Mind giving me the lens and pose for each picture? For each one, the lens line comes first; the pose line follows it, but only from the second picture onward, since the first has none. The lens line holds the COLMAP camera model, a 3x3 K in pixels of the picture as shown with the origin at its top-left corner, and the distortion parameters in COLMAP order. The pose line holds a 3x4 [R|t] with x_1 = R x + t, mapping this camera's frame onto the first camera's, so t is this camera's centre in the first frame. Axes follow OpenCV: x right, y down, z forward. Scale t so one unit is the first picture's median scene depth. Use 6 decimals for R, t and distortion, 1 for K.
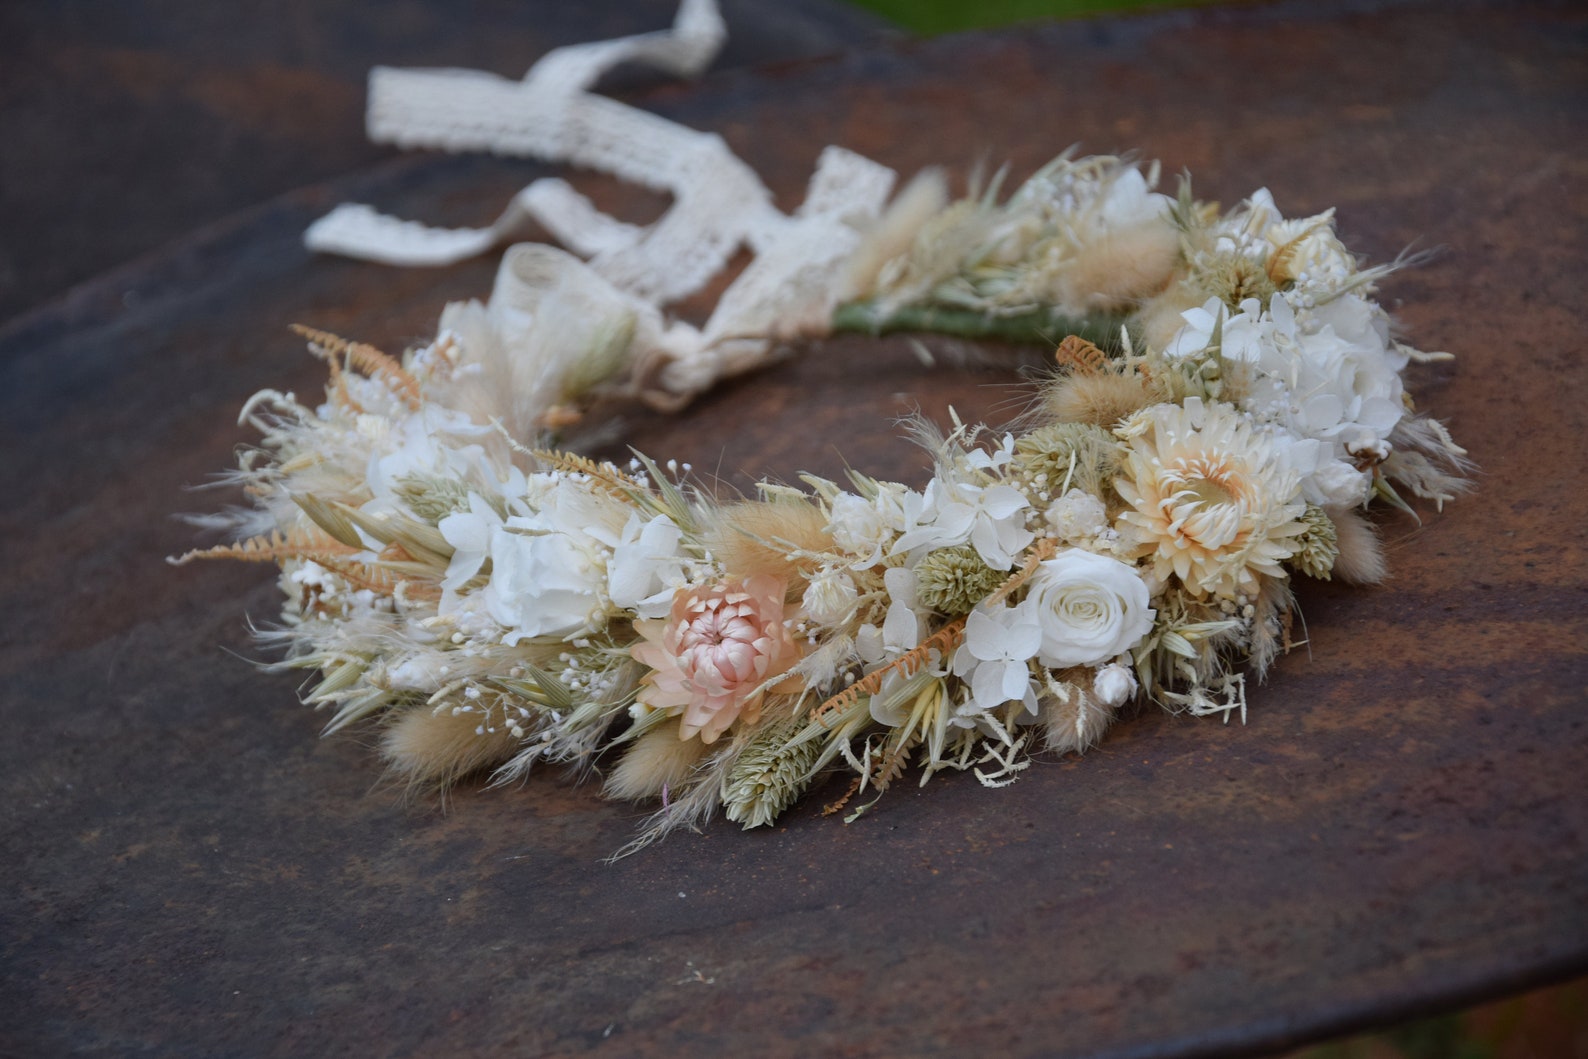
lens RADIAL K [[6668.1, 0, 794.0], [0, 6668.1, 529.5], [0, 0, 1]] dist [0.055490, -2.300936]
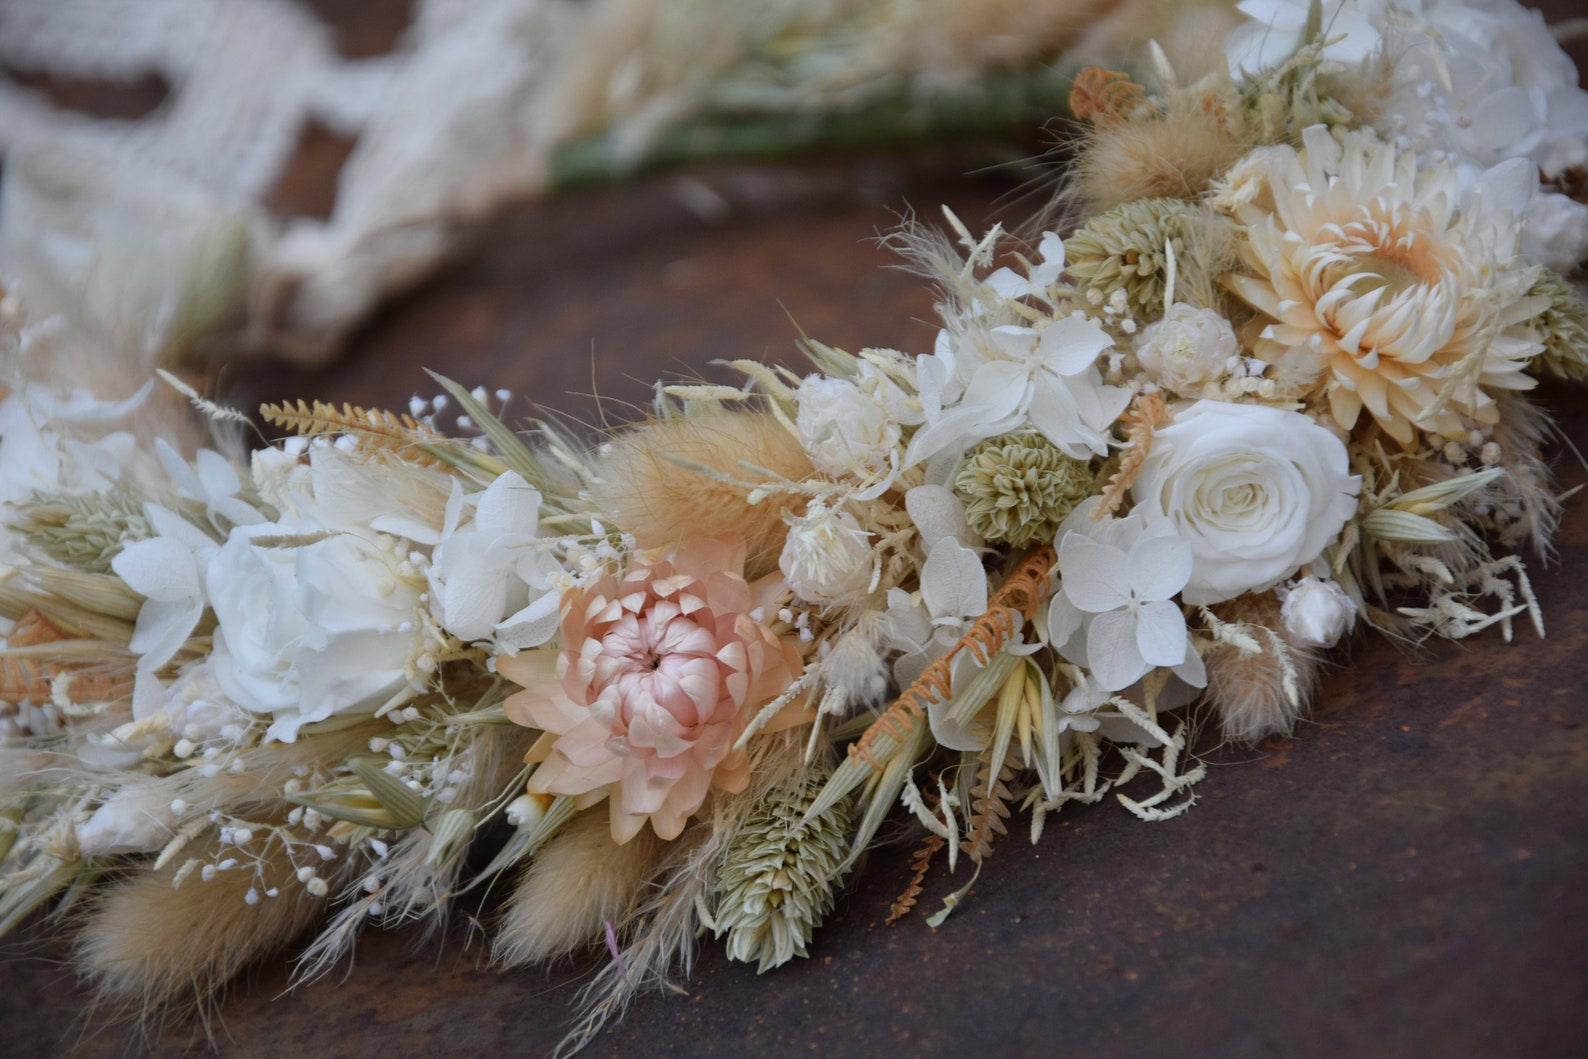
lens RADIAL K [[6668.1, 0, 794.0], [0, 6668.1, 529.5], [0, 0, 1]] dist [0.055490, -2.300936]
pose [[0.967265, -0.181255, 0.177611, -0.100405], [0.185266, 0.982669, -0.006128, 0.010996], [-0.173422, 0.038832, 0.984082, 0.421318]]
